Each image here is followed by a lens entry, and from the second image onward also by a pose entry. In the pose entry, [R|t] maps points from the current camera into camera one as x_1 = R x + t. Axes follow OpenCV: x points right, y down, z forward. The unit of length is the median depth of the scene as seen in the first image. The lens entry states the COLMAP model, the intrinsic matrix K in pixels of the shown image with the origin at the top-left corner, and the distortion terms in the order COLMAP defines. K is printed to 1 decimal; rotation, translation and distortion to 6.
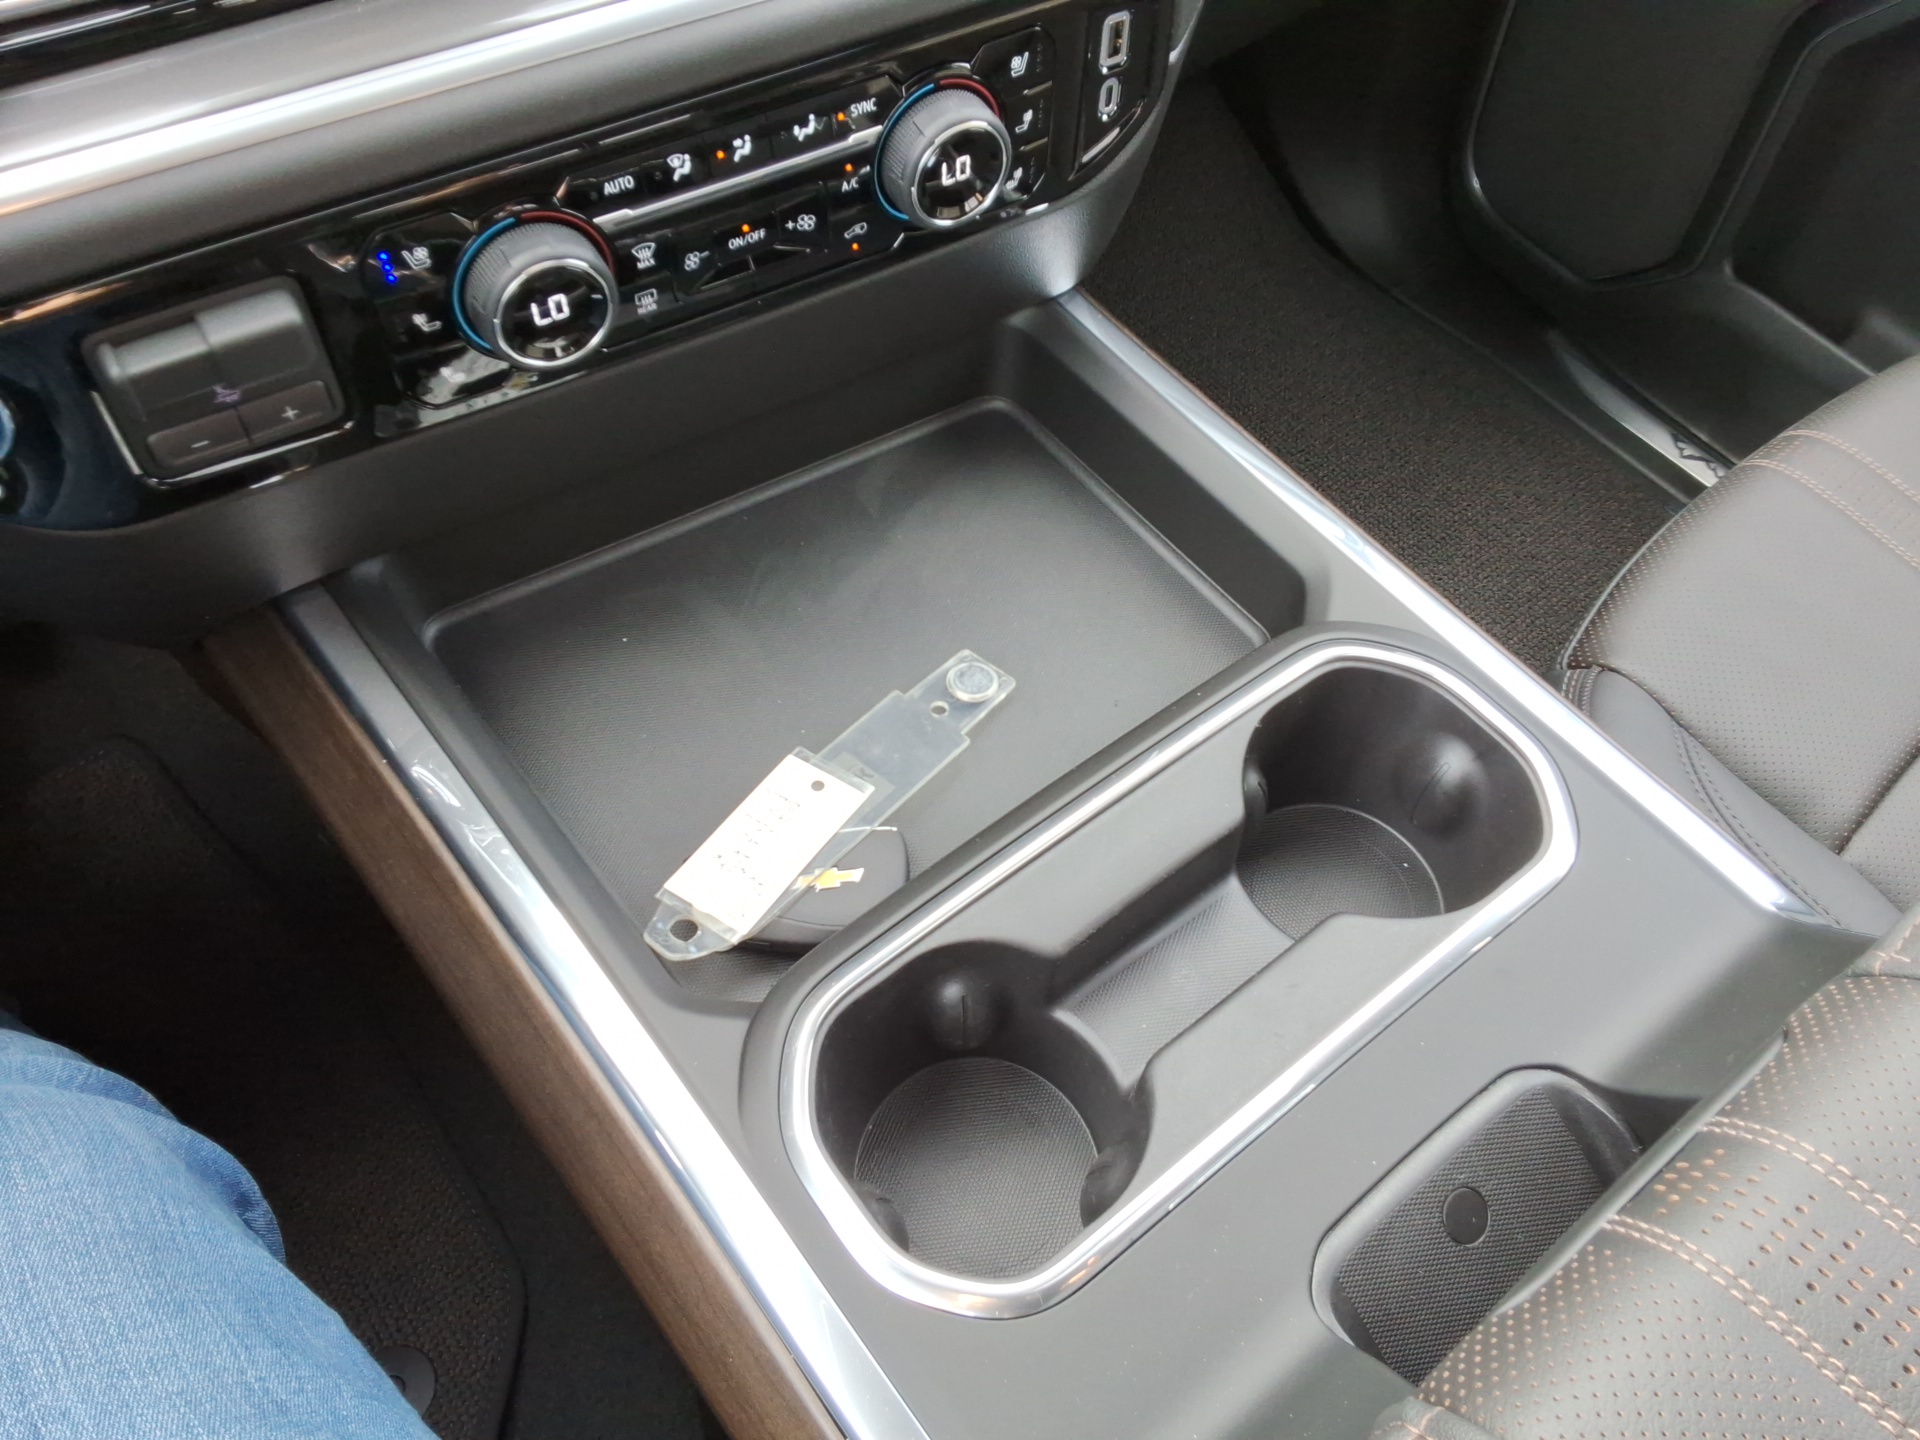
lens RADIAL K [[1553.9, 0, 970.5], [0, 1553.9, 702.2], [0, 0, 1]] dist [0.097943, -0.159559]
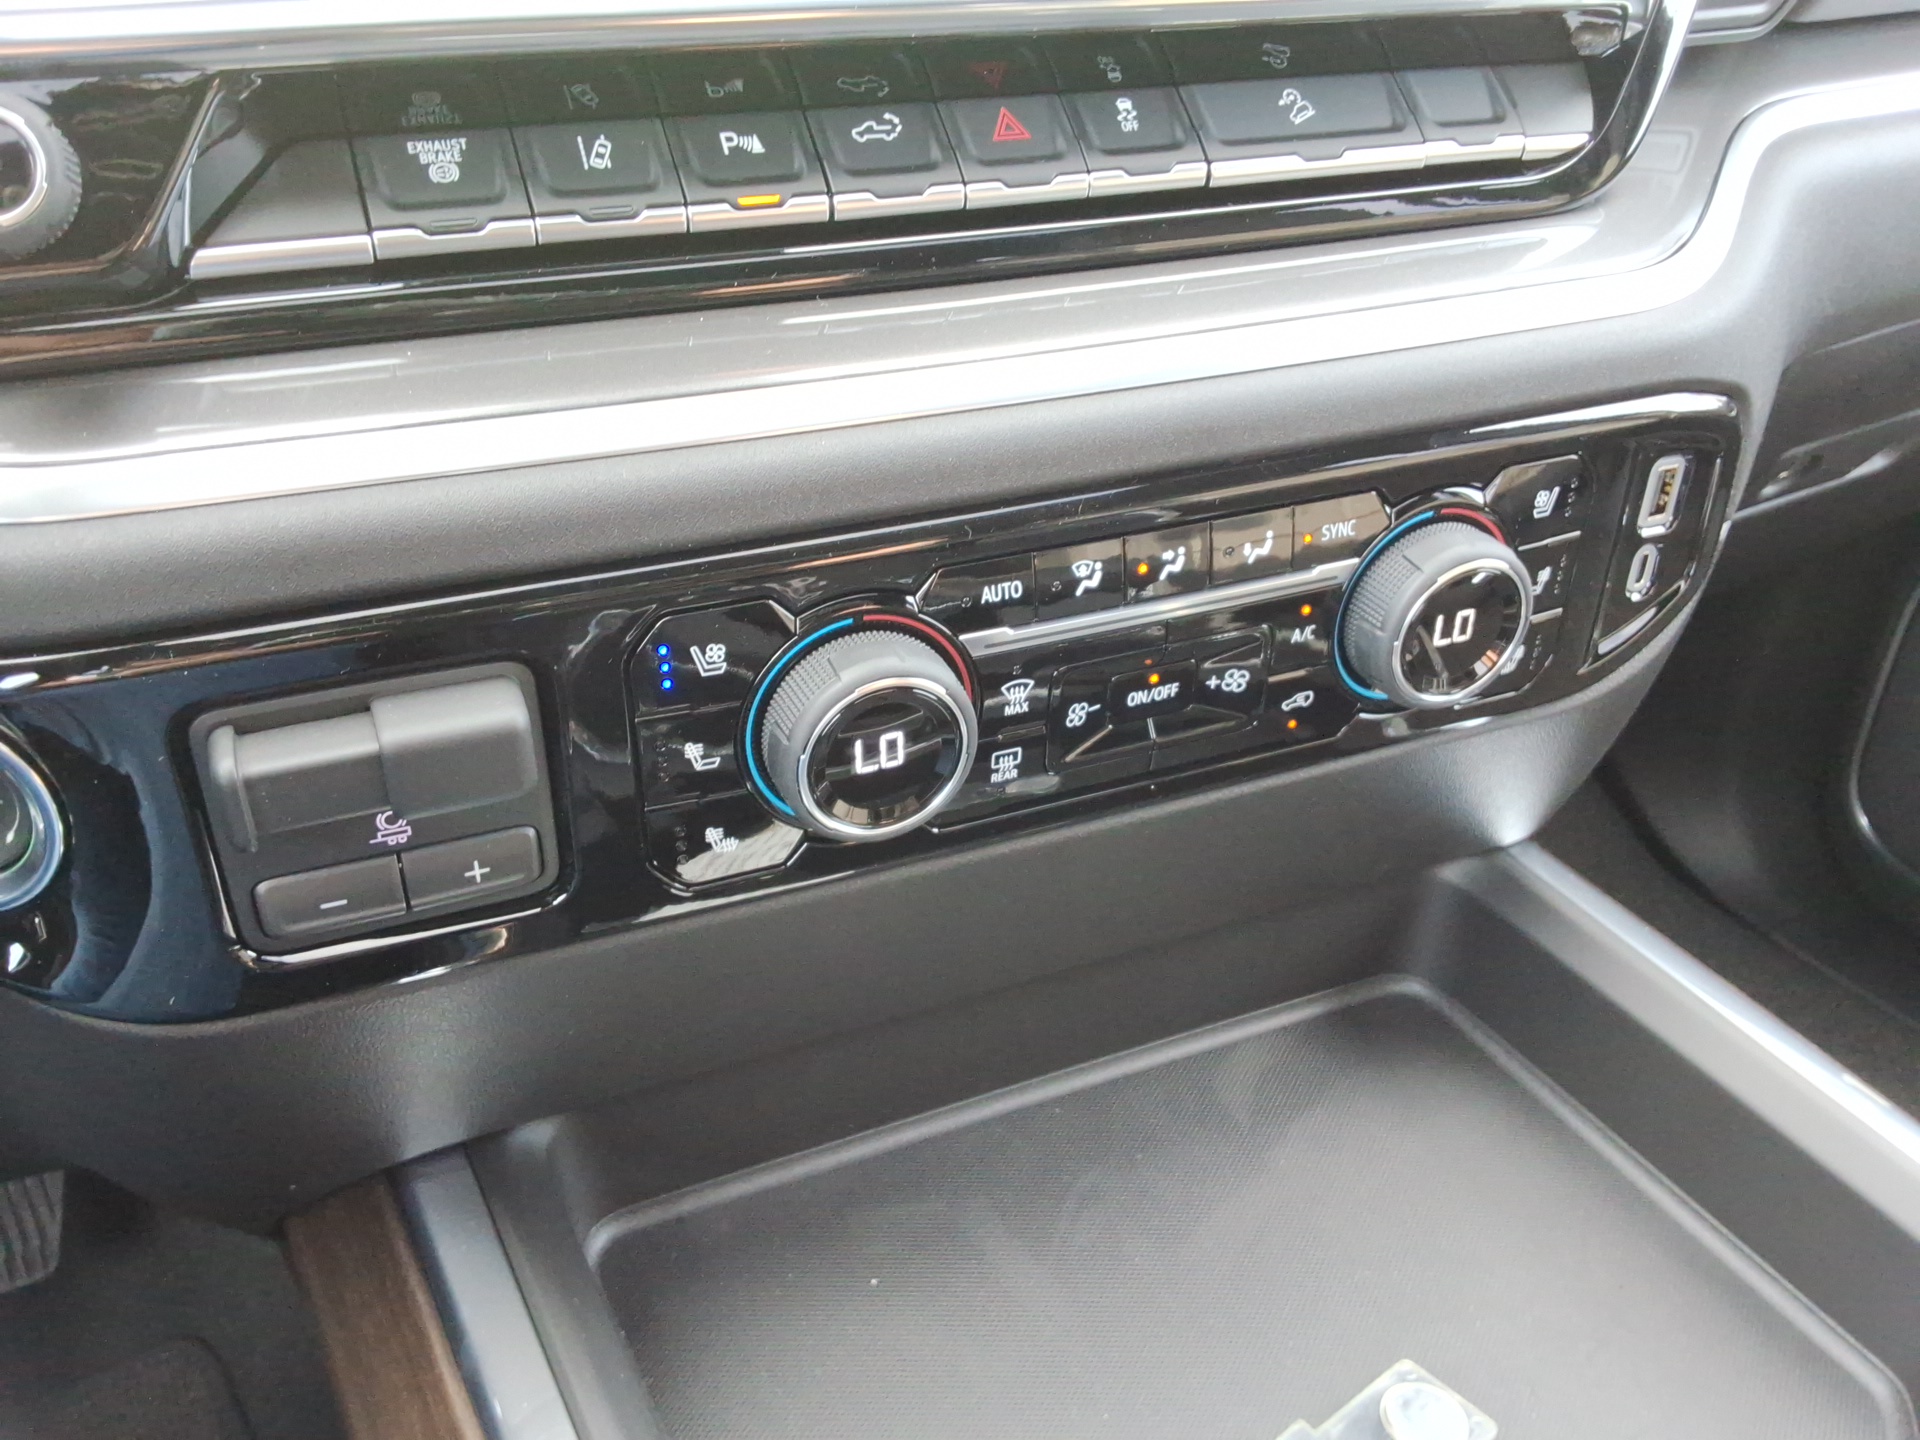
lens RADIAL K [[1594.8, 0, 990.8], [0, 1594.8, 687.9], [0, 0, 1]] dist [0.173734, -0.315443]
pose [[0.990626, 0.062565, -0.121435, -0.128751], [-0.105015, 0.917314, -0.384065, -0.013889], [0.087366, 0.393217, 0.915285, 0.335721]]
